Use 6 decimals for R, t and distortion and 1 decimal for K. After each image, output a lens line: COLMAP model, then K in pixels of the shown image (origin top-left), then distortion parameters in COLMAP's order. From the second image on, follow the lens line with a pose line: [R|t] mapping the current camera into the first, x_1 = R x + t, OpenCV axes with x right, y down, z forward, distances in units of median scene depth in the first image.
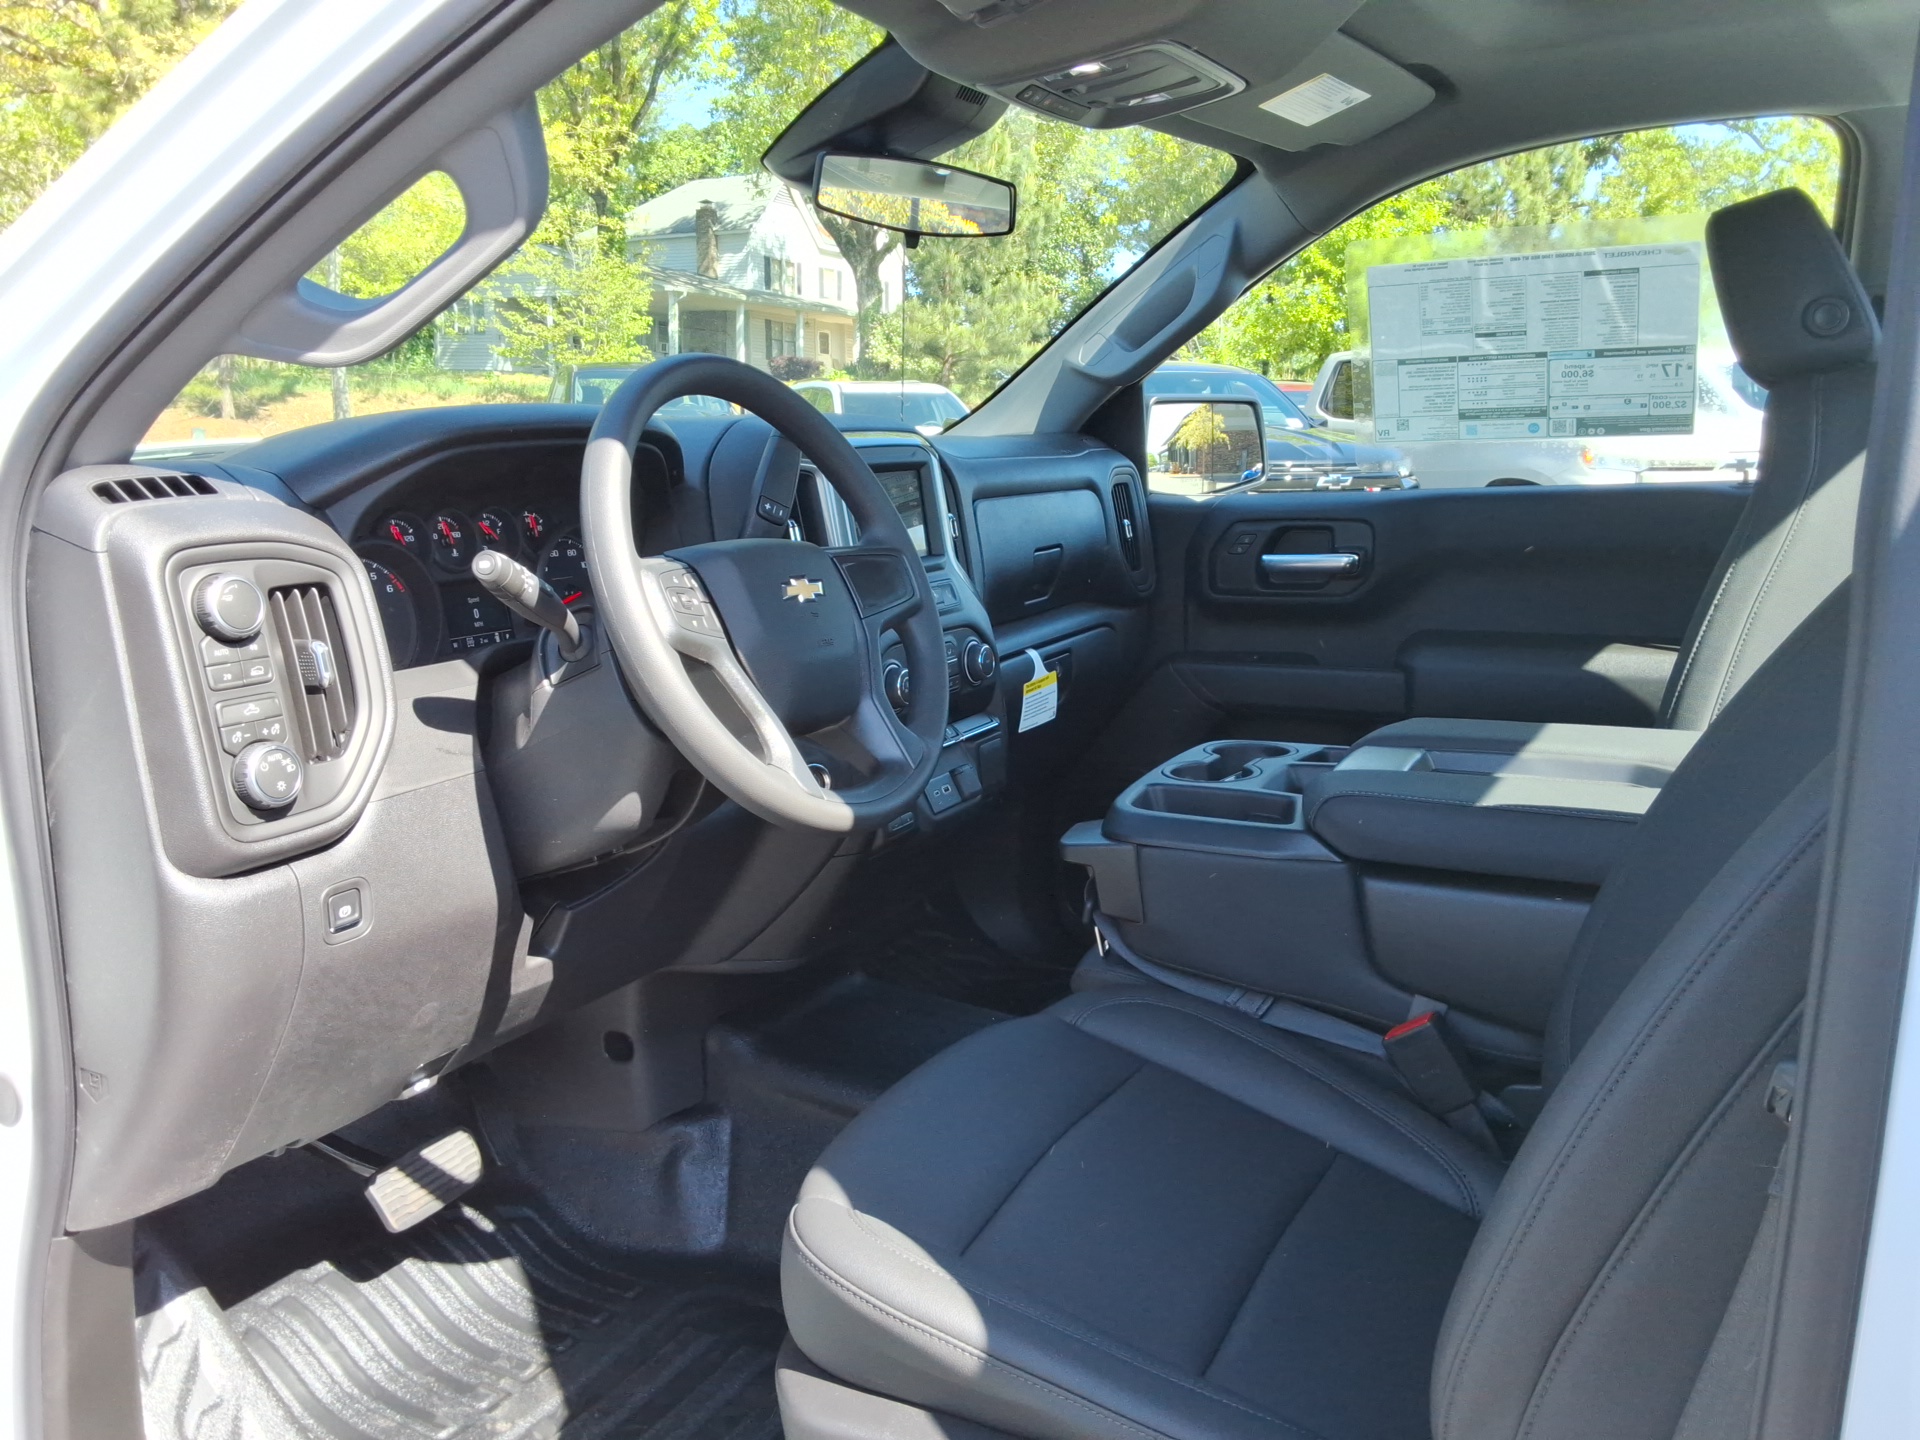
lens RADIAL K [[1539.7, 0, 984.6], [0, 1539.7, 711.1], [0, 0, 1]] dist [0.079374, -0.123852]
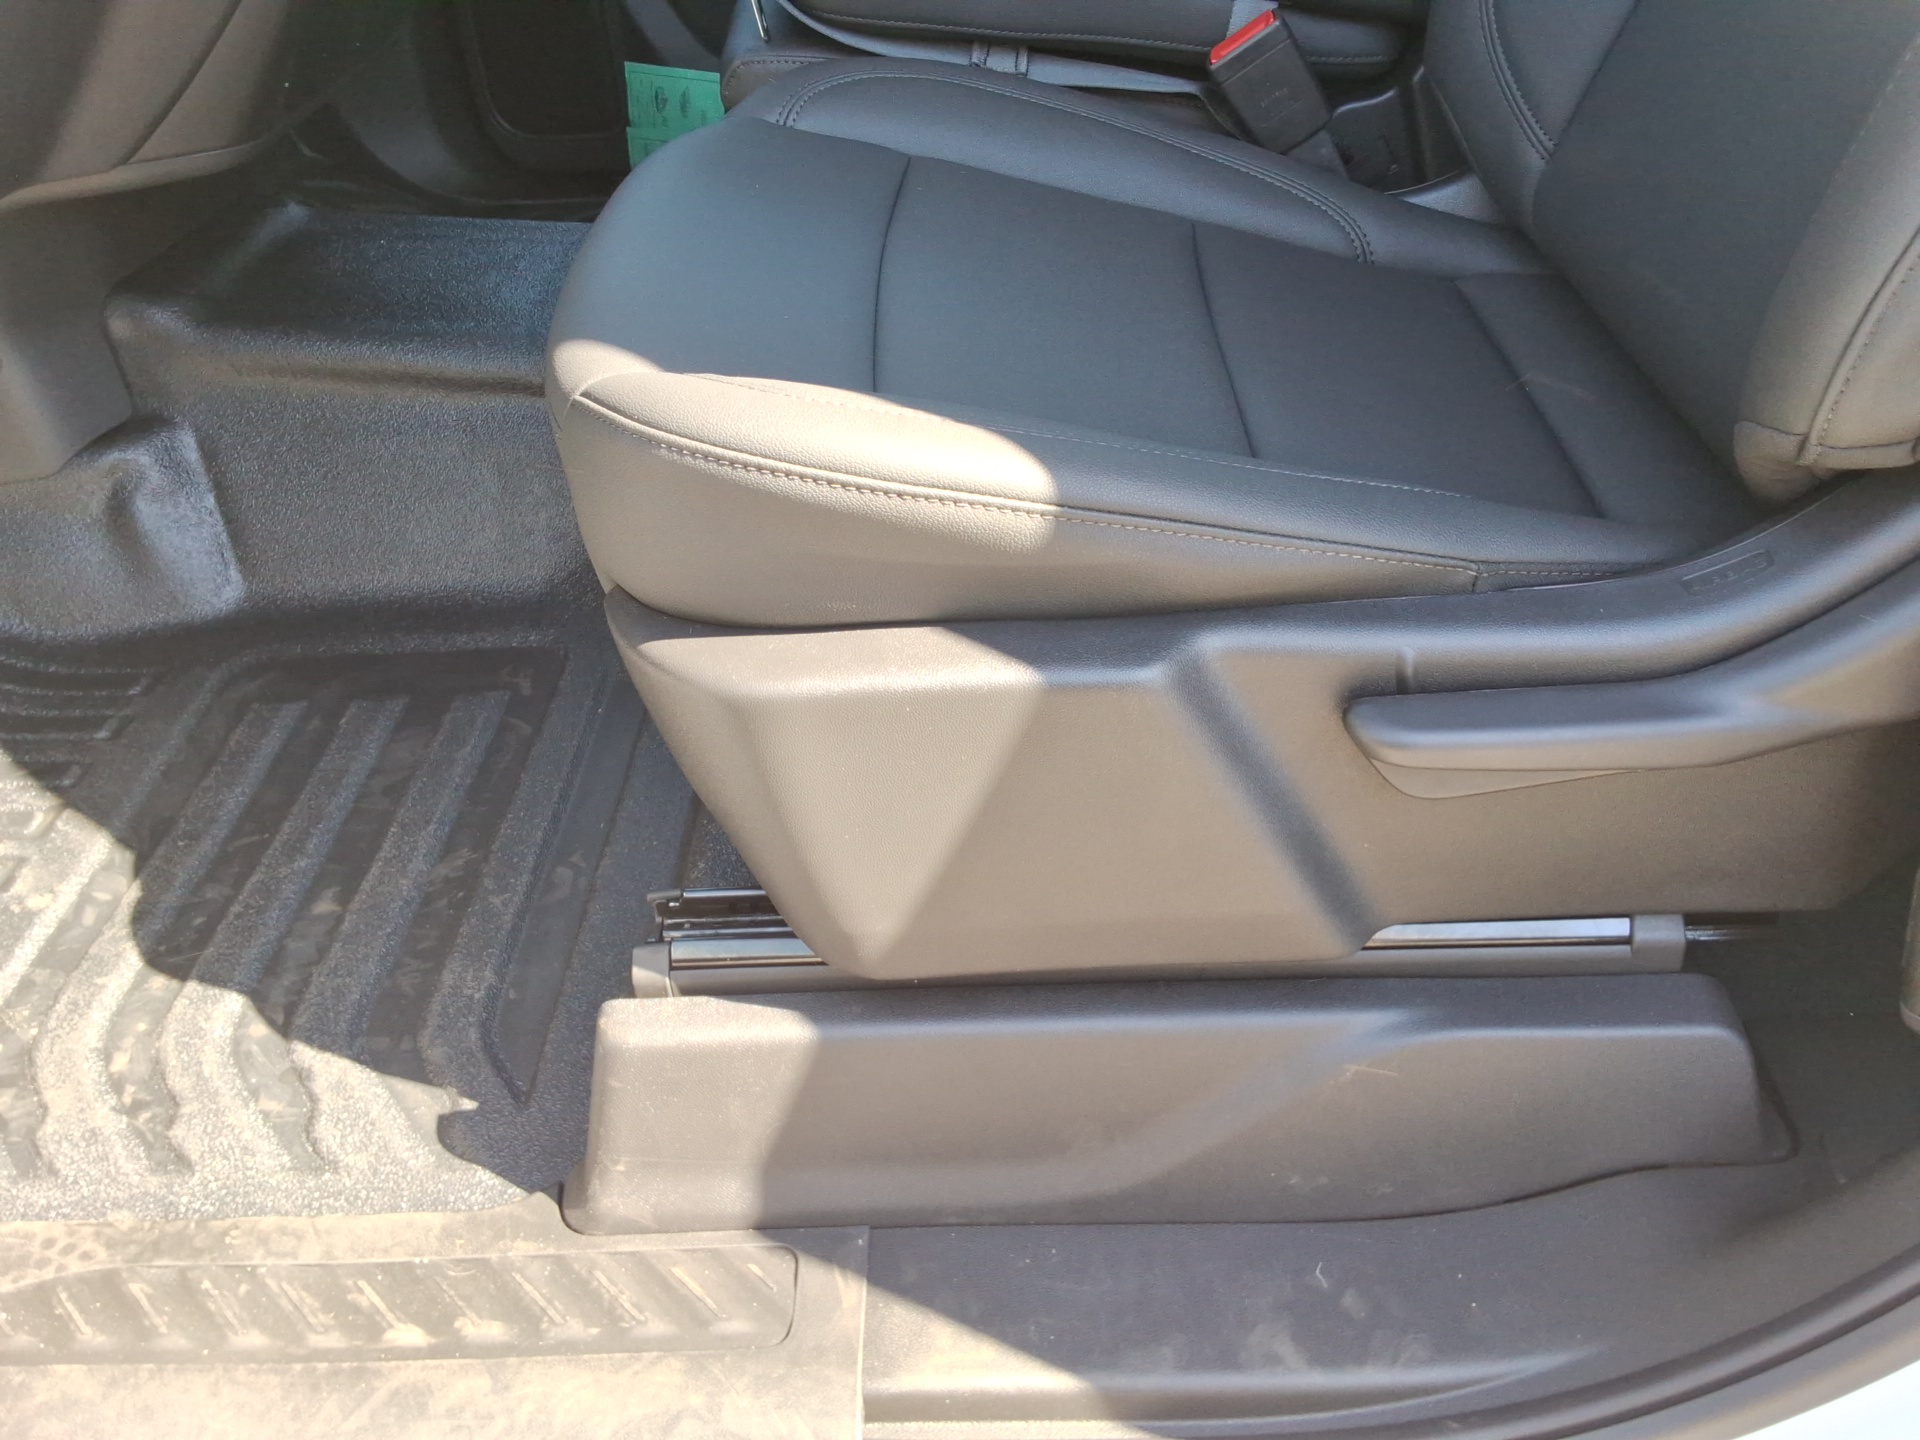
lens RADIAL K [[1539.7, 0, 986.2], [0, 1539.7, 682.1], [0, 0, 1]] dist [0.079374, -0.123852]
pose [[0.888593, -0.274877, 0.367212, -0.148101], [0.101860, 0.898817, 0.426324, 0.118571], [-0.447243, -0.341425, 0.826682, 0.269156]]
